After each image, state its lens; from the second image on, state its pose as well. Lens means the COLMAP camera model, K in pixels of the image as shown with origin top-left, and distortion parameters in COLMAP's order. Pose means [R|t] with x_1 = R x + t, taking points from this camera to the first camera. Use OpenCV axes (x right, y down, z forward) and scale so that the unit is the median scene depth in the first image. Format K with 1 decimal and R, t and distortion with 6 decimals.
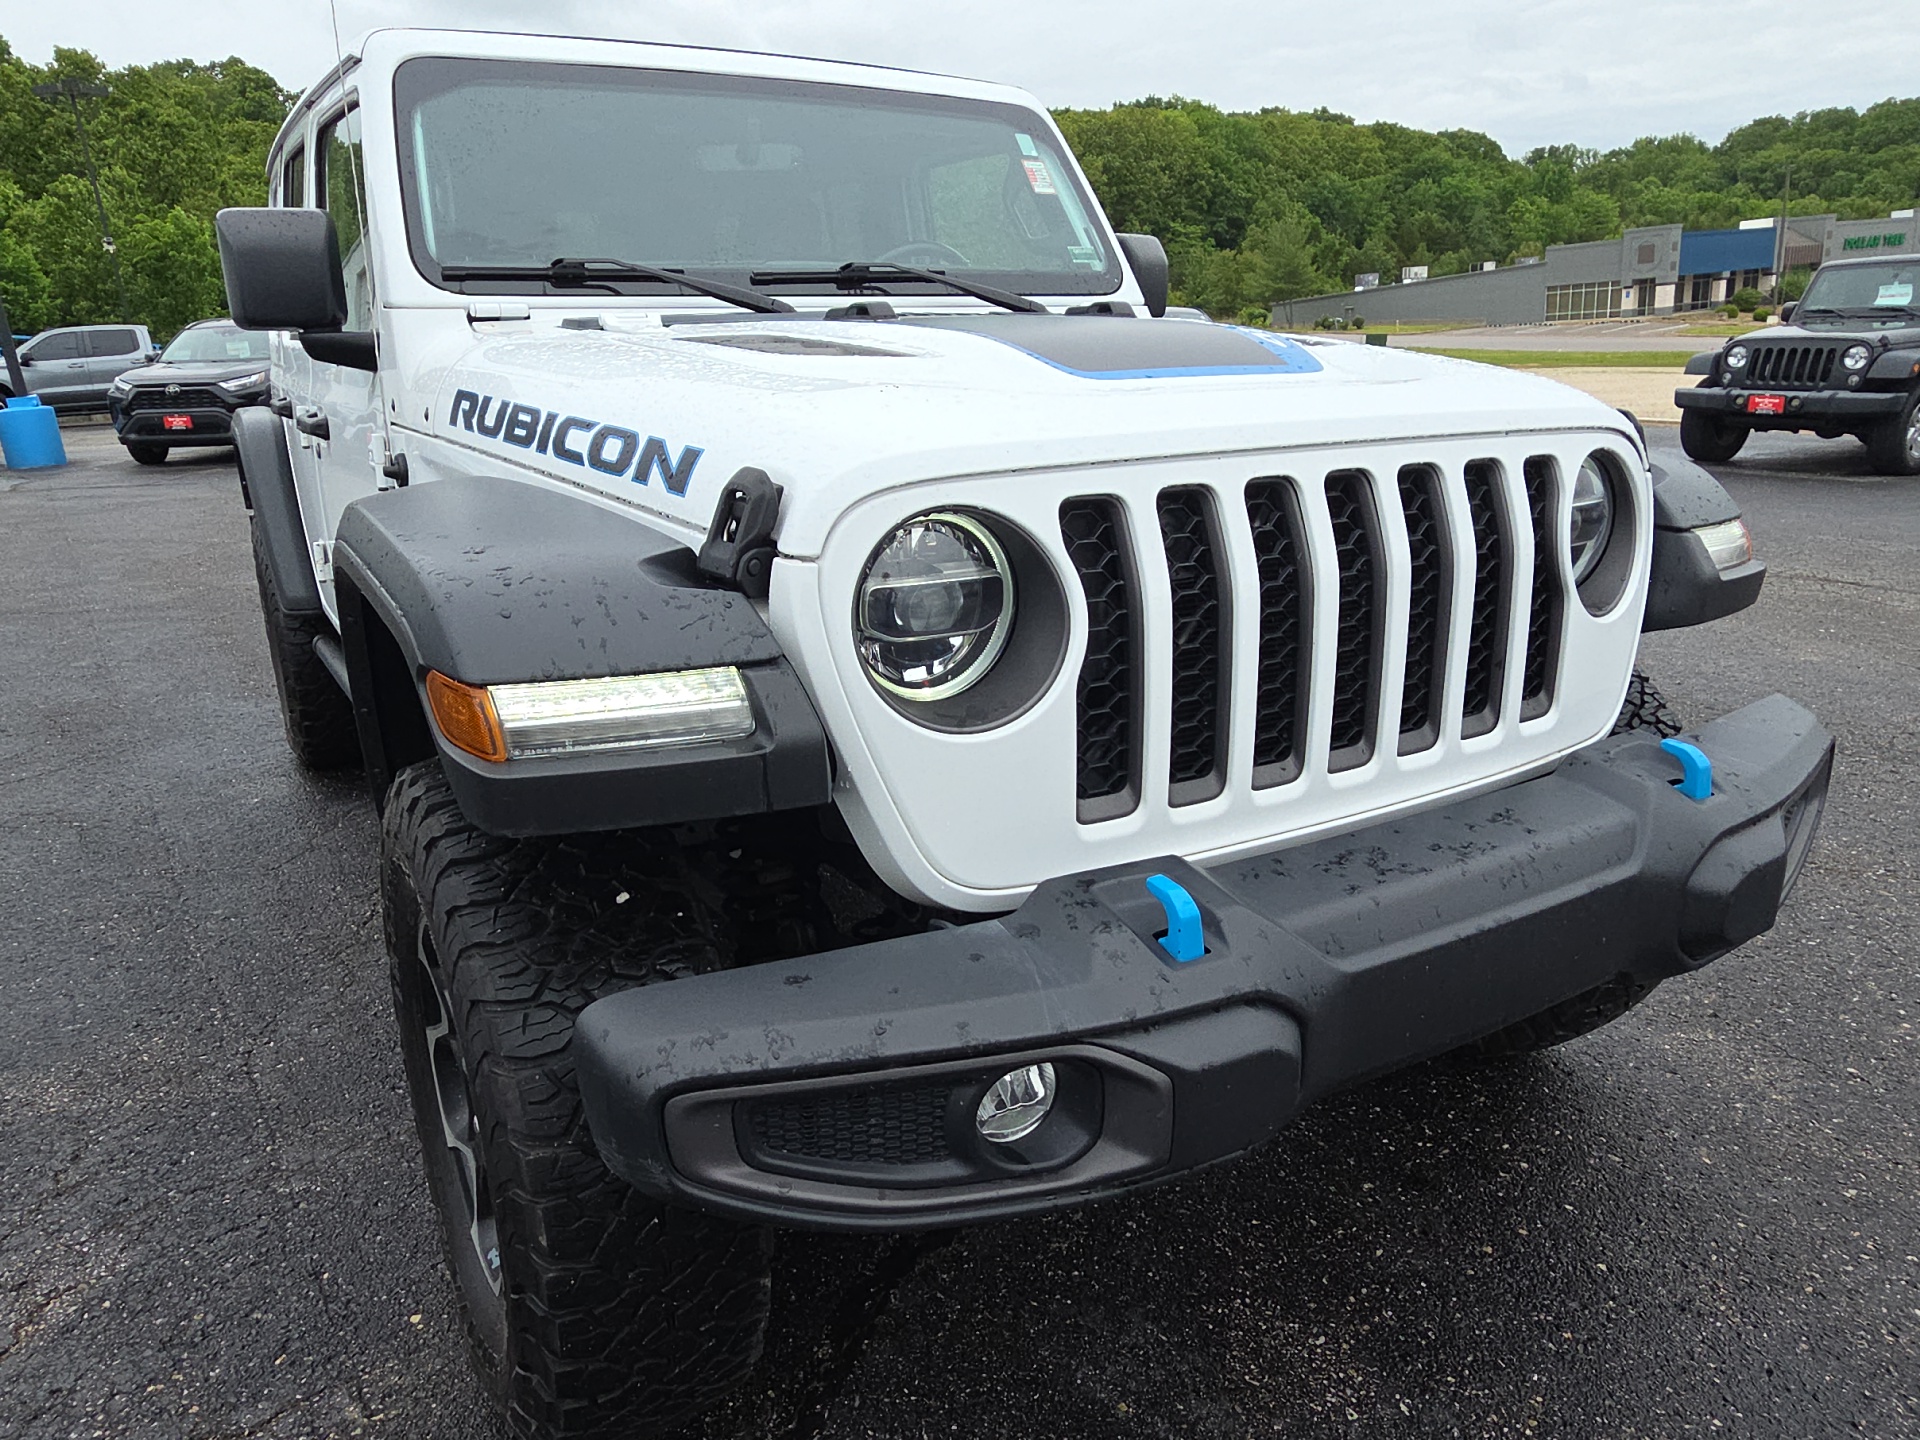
lens RADIAL K [[1291.9, 0, 945.7], [0, 1291.9, 730.5], [0, 0, 1]] dist [0.000198, 0.005771]
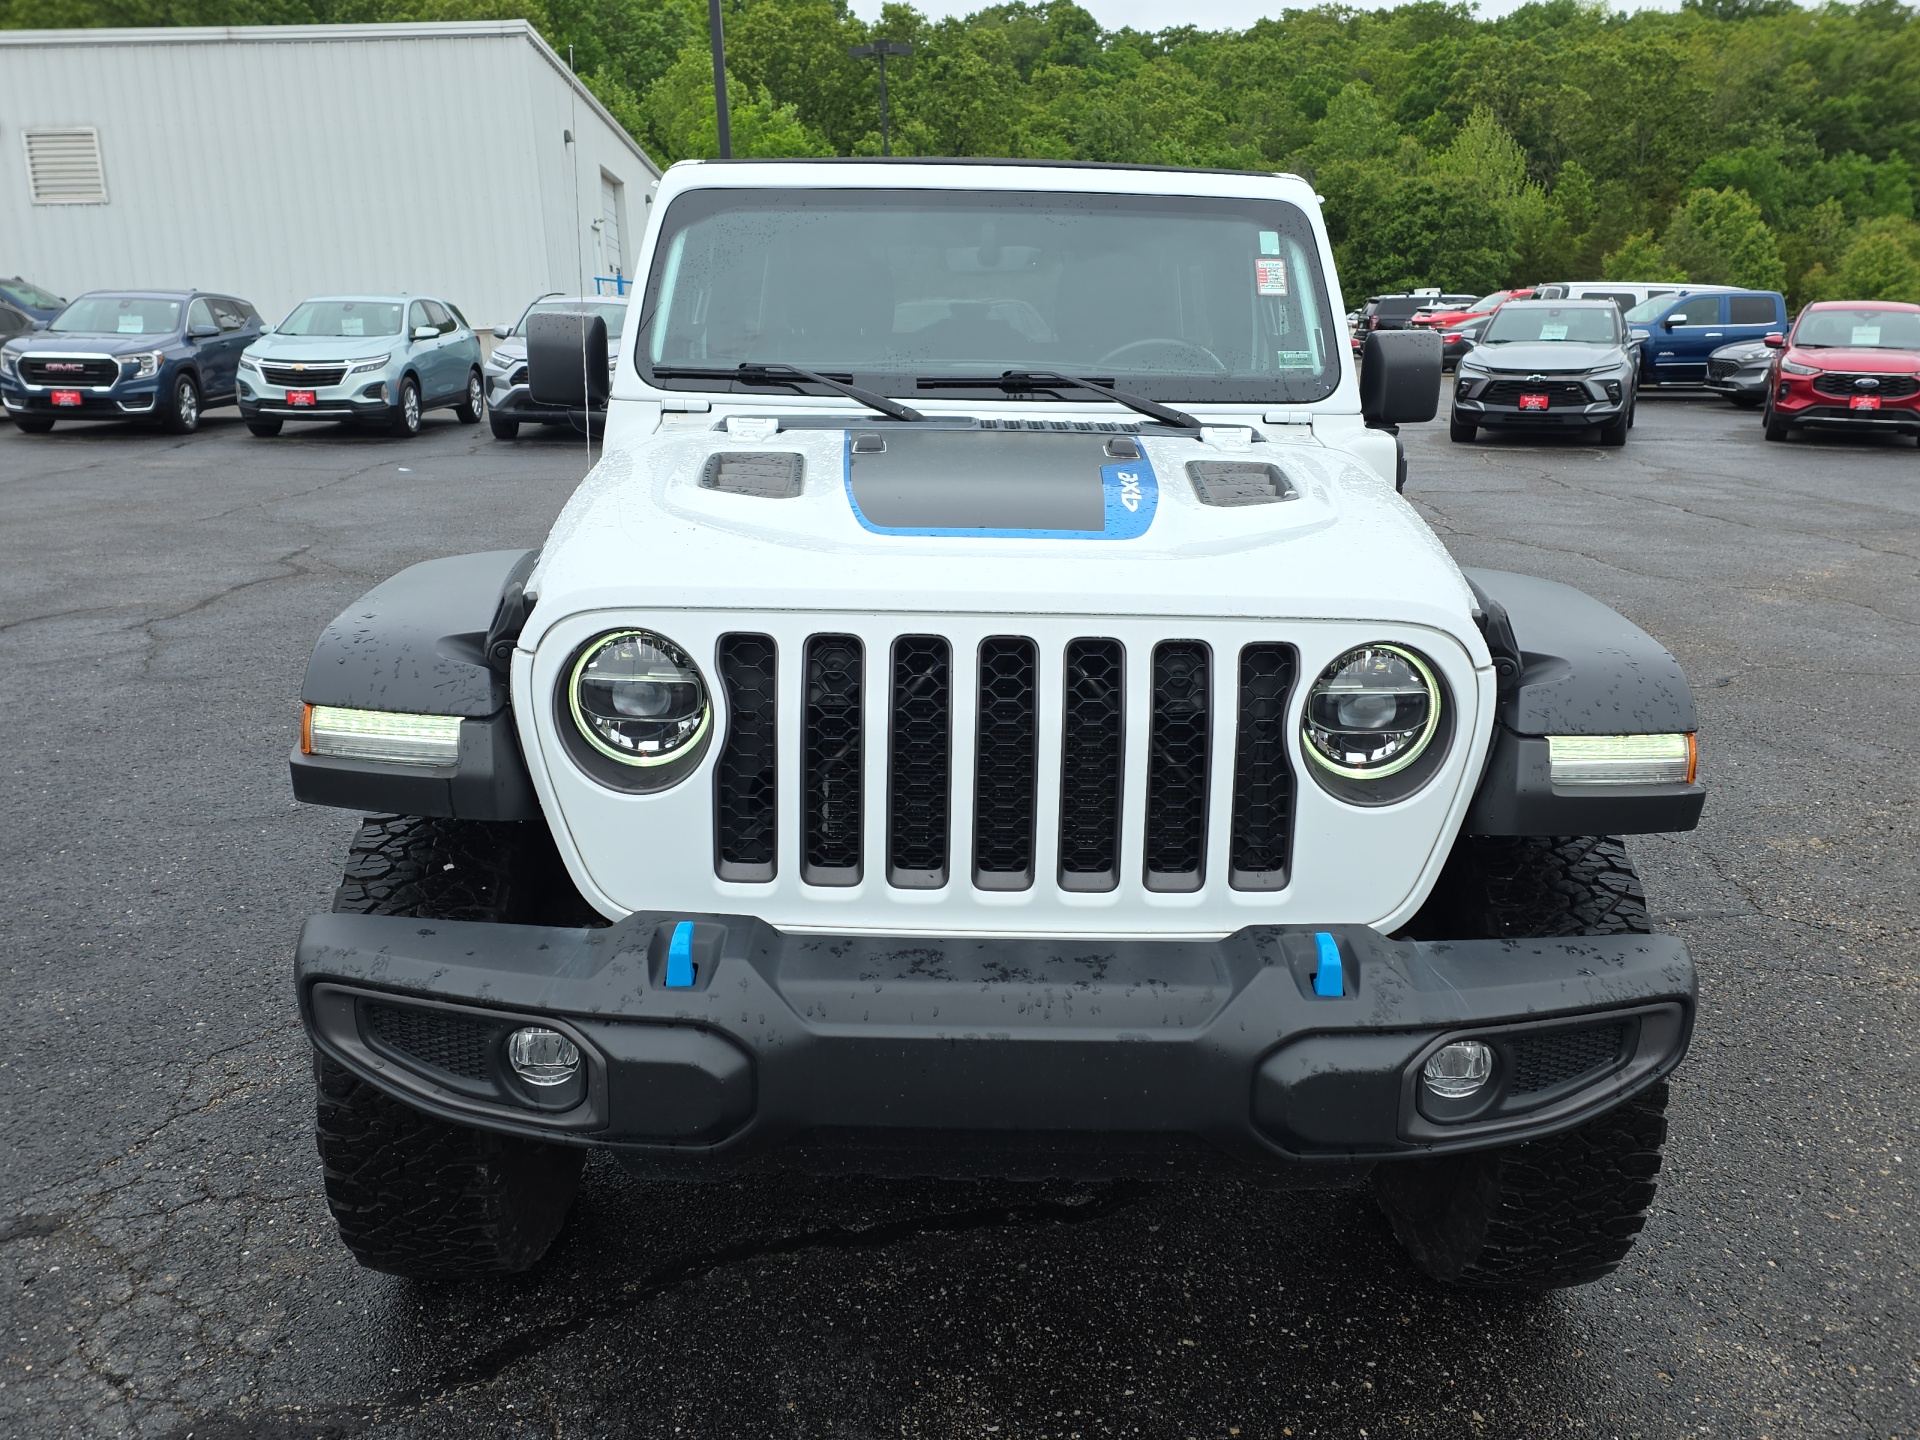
lens RADIAL K [[1561.6, 0, 971.7], [0, 1561.6, 713.1], [0, 0, 1]] dist [0.102211, -0.094854]
pose [[0.873993, 0.156014, -0.460213, 0.892905], [-0.176547, 0.984291, -0.001601, -0.117728], [0.452733, 0.082649, 0.887807, -0.252672]]
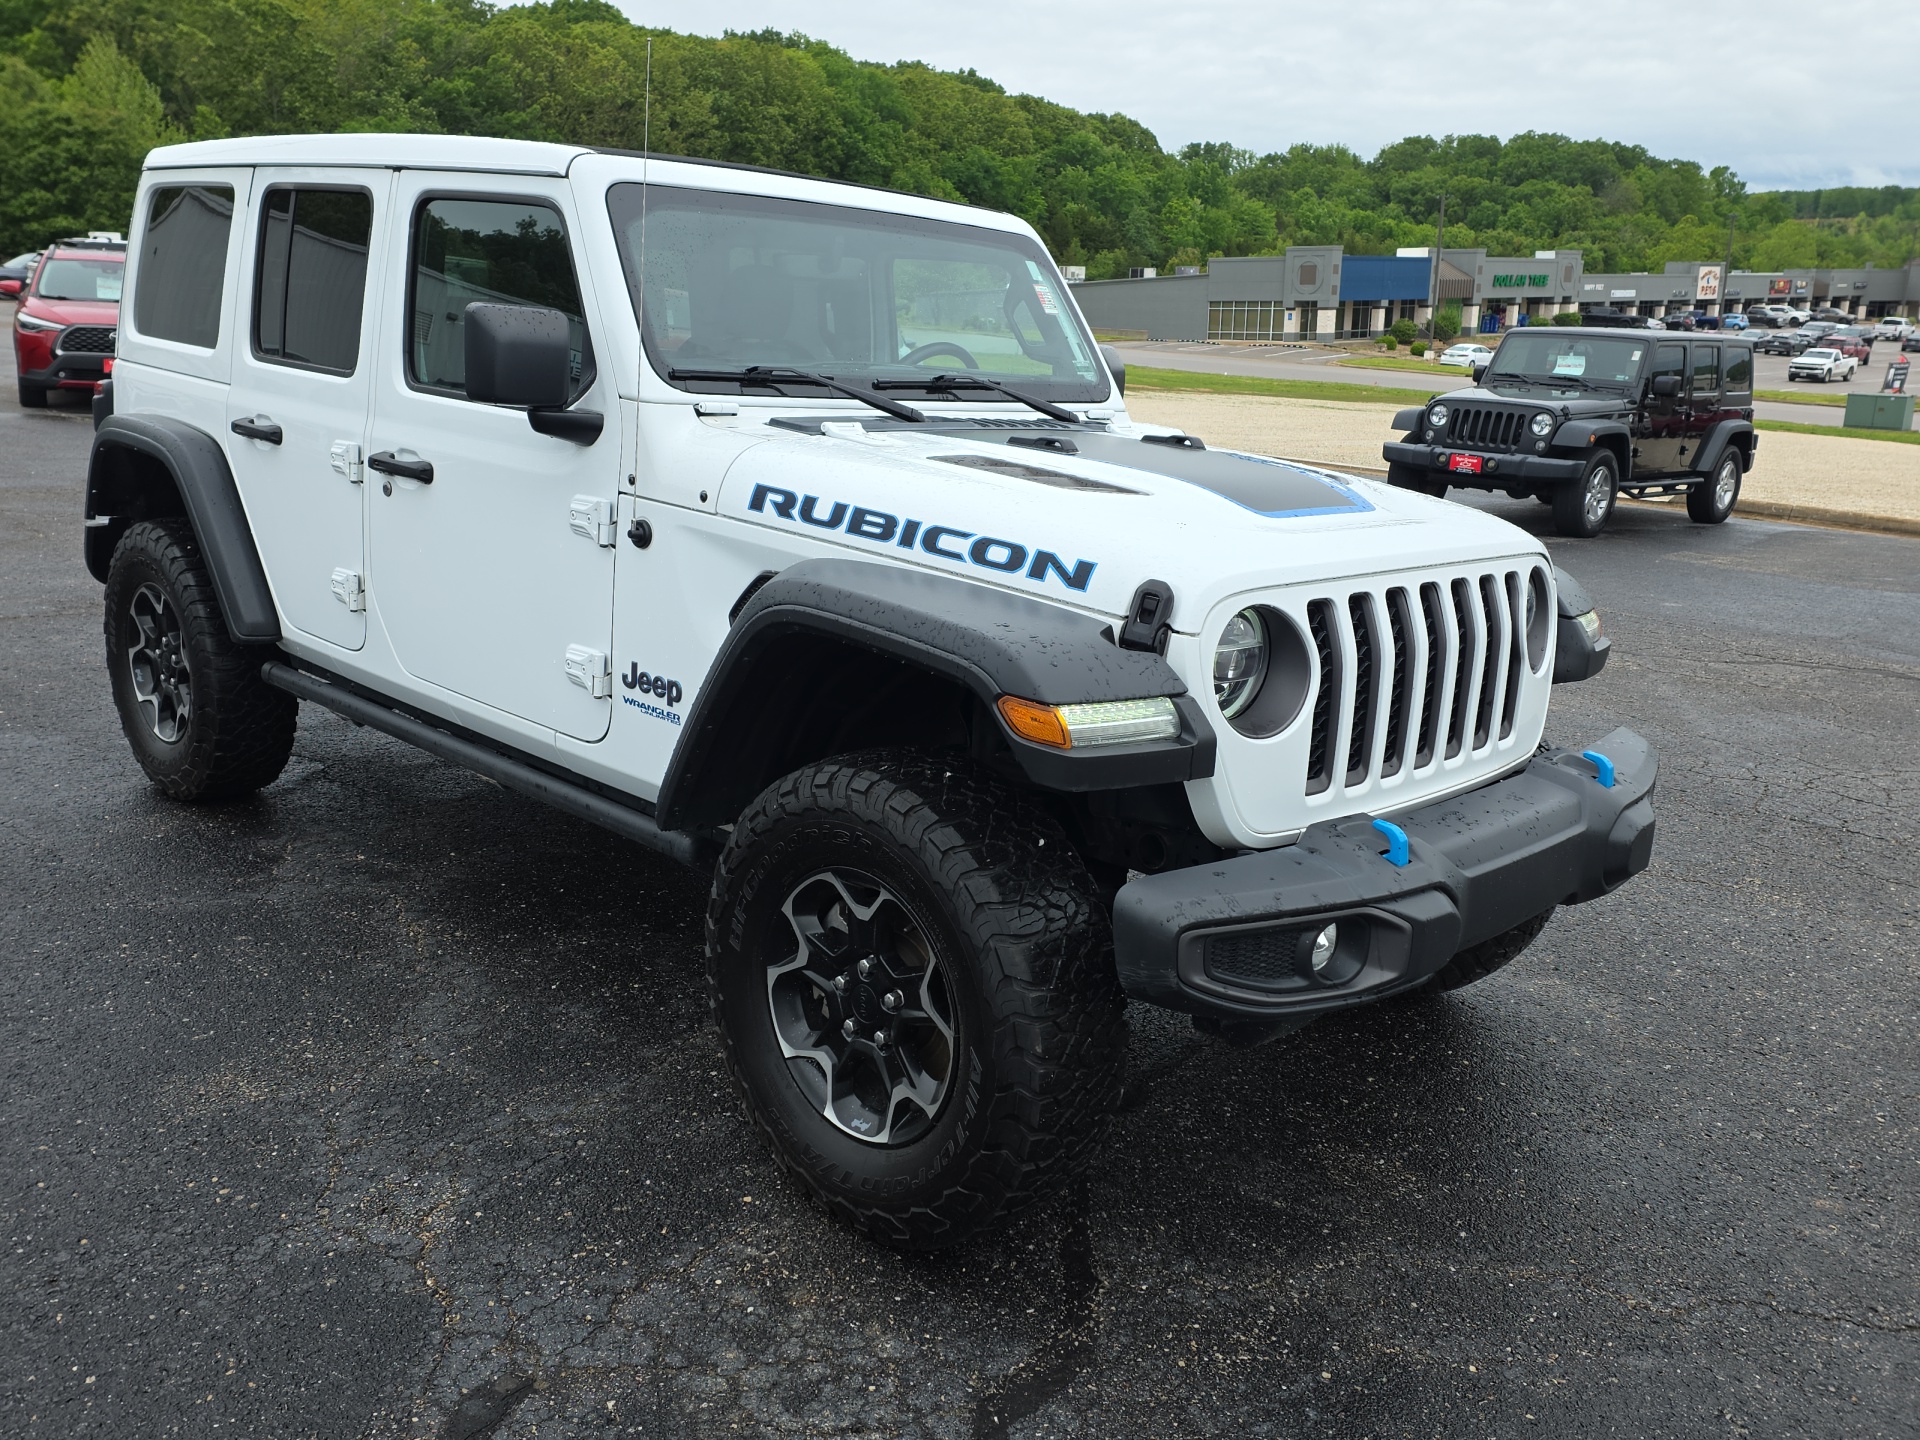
lens RADIAL K [[1561.6, 0, 972.9], [0, 1561.6, 715.1], [0, 0, 1]] dist [0.102211, -0.094854]
pose [[0.959581, 0.011700, 0.281189, -0.757866], [0.001636, 0.998887, -0.047147, 0.055627], [-0.281427, 0.045702, 0.958494, -0.700999]]
